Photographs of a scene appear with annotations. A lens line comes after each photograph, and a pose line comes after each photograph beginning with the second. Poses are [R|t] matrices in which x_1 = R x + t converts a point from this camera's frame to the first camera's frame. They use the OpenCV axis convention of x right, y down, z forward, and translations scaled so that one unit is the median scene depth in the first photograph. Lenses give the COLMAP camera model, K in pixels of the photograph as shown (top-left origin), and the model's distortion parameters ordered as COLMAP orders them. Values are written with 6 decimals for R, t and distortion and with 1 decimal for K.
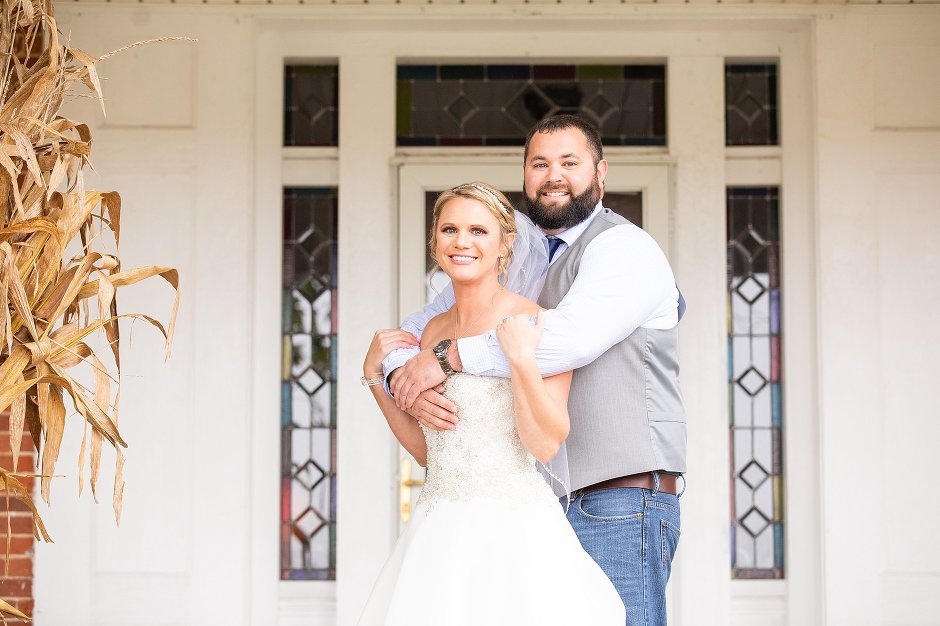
lens RADIAL K [[3658.8, 0, 470.0], [0, 3658.8, 313.0], [0, 0, 1]] dist [0.012262, 4.018606]
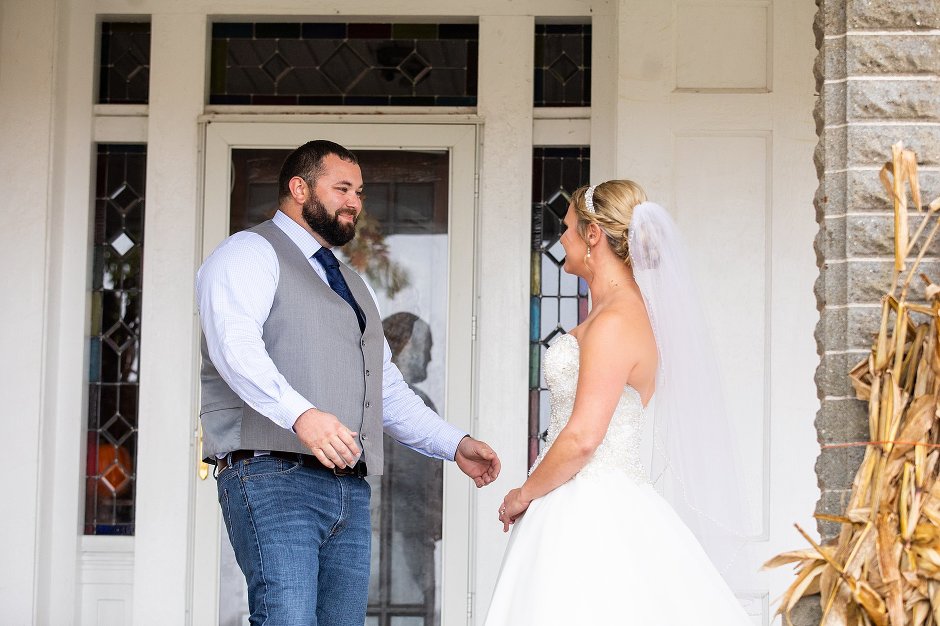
lens RADIAL K [[3658.8, 0, 470.0], [0, 3658.8, 313.0], [0, 0, 1]] dist [0.012262, 4.018606]
pose [[0.996420, 0.012009, -0.083684, 0.137004], [-0.011099, 0.999874, 0.011330, -0.000428], [0.083810, -0.010361, 0.996428, 0.004818]]
